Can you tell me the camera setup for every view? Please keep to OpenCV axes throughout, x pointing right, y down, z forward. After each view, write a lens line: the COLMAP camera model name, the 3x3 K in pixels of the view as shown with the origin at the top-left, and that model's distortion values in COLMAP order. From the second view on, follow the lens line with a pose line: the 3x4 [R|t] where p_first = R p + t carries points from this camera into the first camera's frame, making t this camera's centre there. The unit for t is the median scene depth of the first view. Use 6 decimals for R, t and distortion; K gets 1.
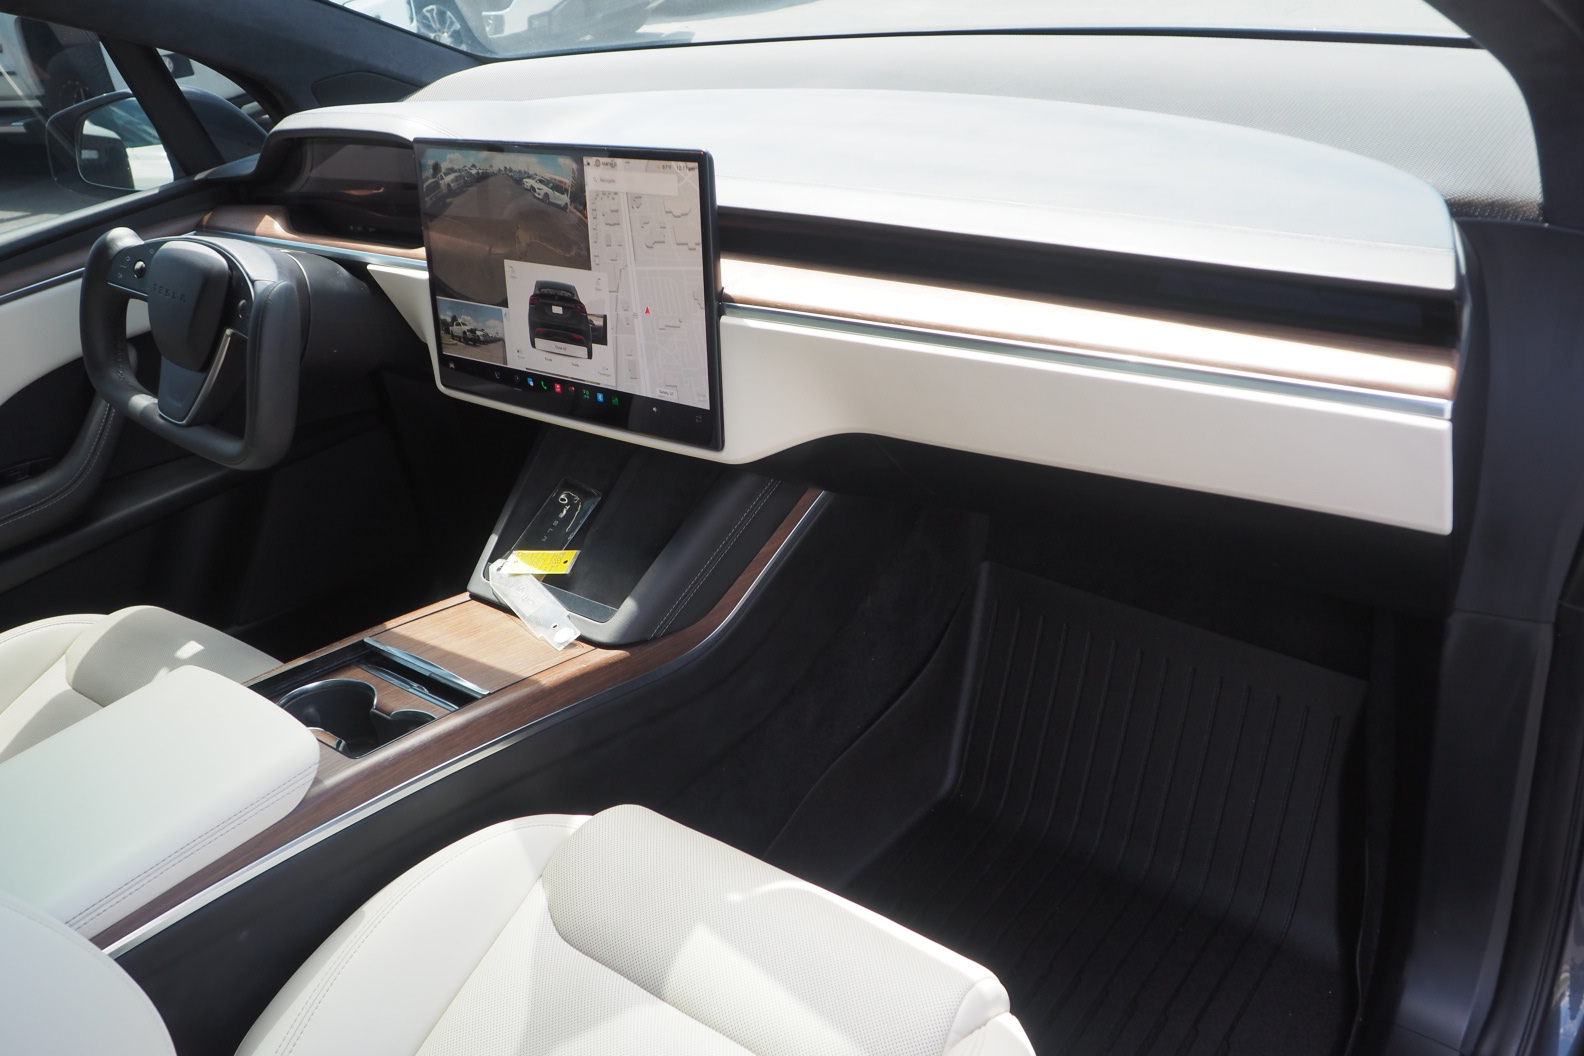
lens RADIAL K [[1324.3, 0, 813.5], [0, 1324.3, 551.5], [0, 0, 1]] dist [-0.008989, -0.003179]
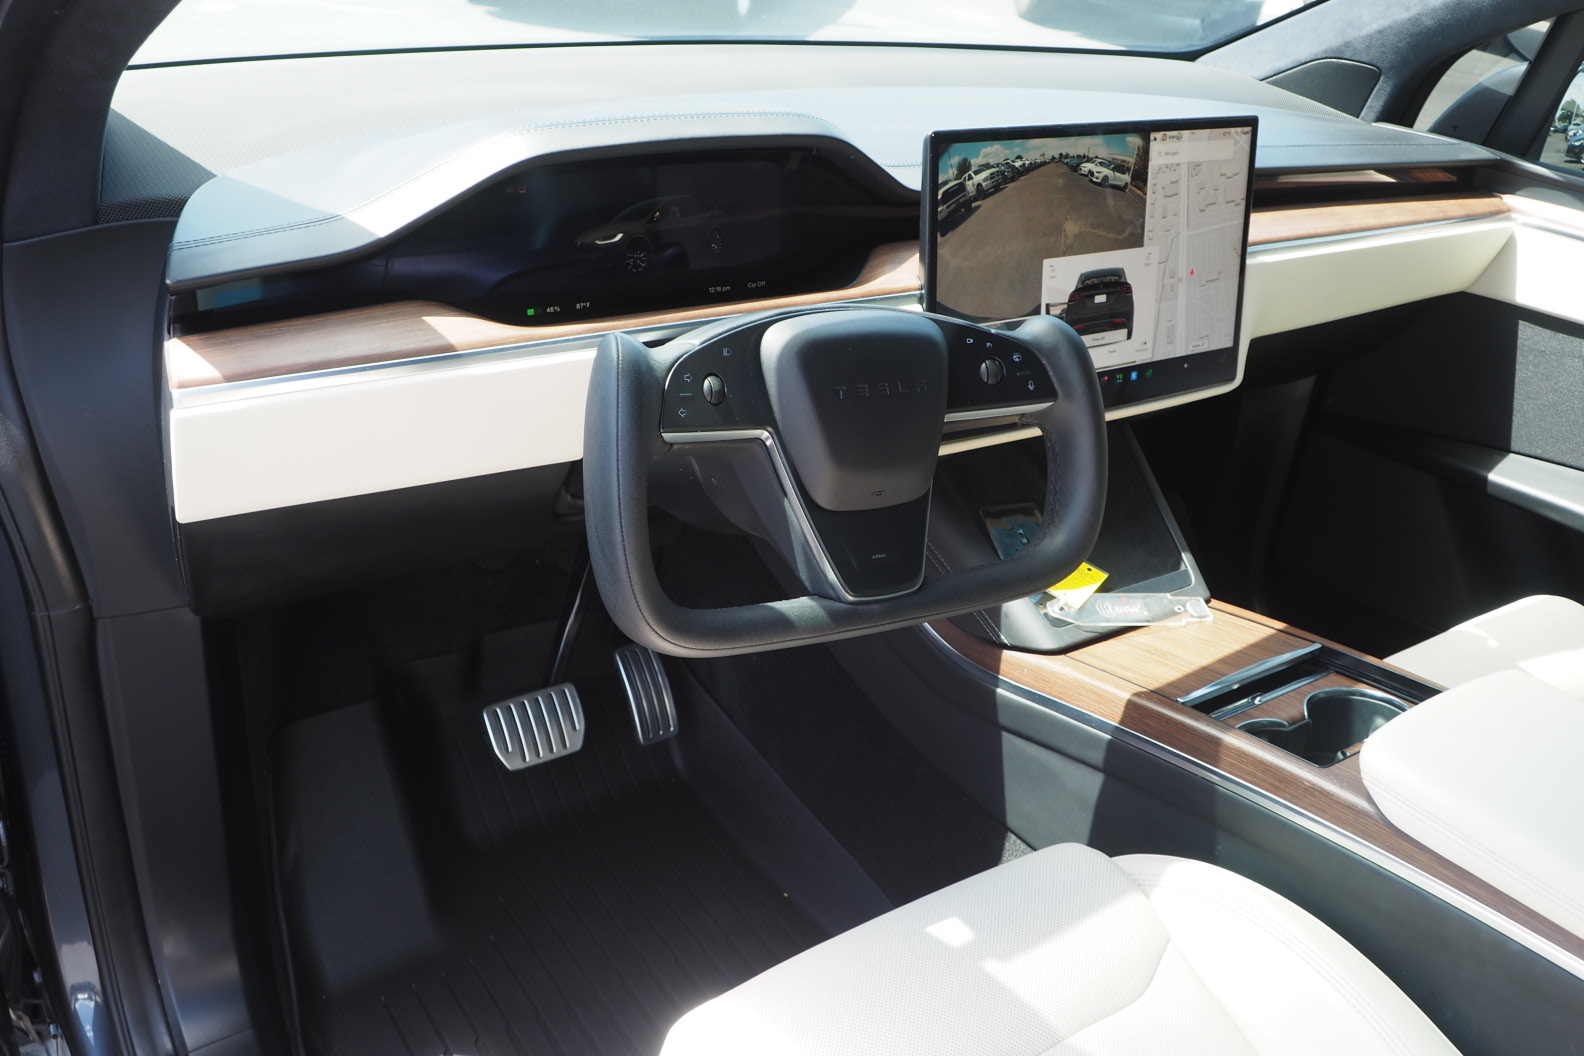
lens RADIAL K [[1324.3, 0, 767.3], [0, 1324.3, 548.6], [0, 0, 1]] dist [-0.008989, -0.003179]
pose [[0.276034, -0.303674, 0.911914, -1.202298], [0.362793, 0.911511, 0.193723, -0.295156], [-0.890049, 0.277362, 0.361779, 0.935239]]
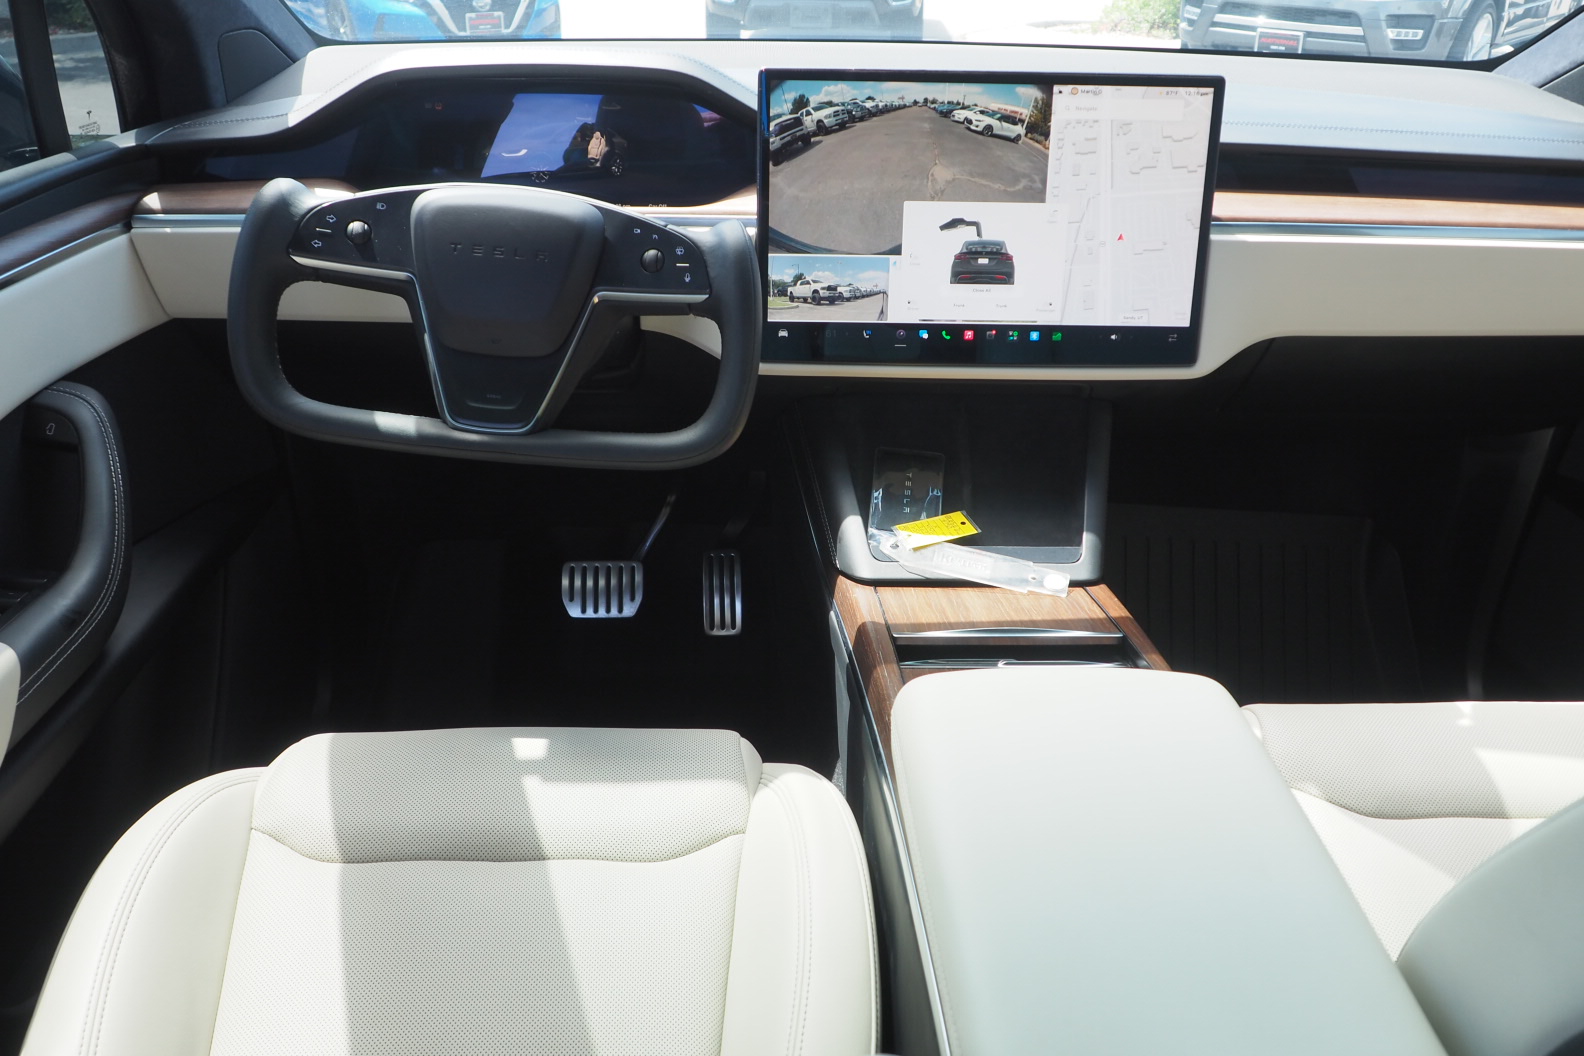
lens RADIAL K [[1187.5, 0, 787.2], [0, 1187.5, 523.4], [0, 0, 1]] dist [-0.018562, 0.001803]
pose [[0.748214, -0.157412, 0.644513, -0.897730], [0.211605, 0.977331, -0.006955, -0.013631], [-0.628807, 0.141586, 0.764562, 0.471452]]
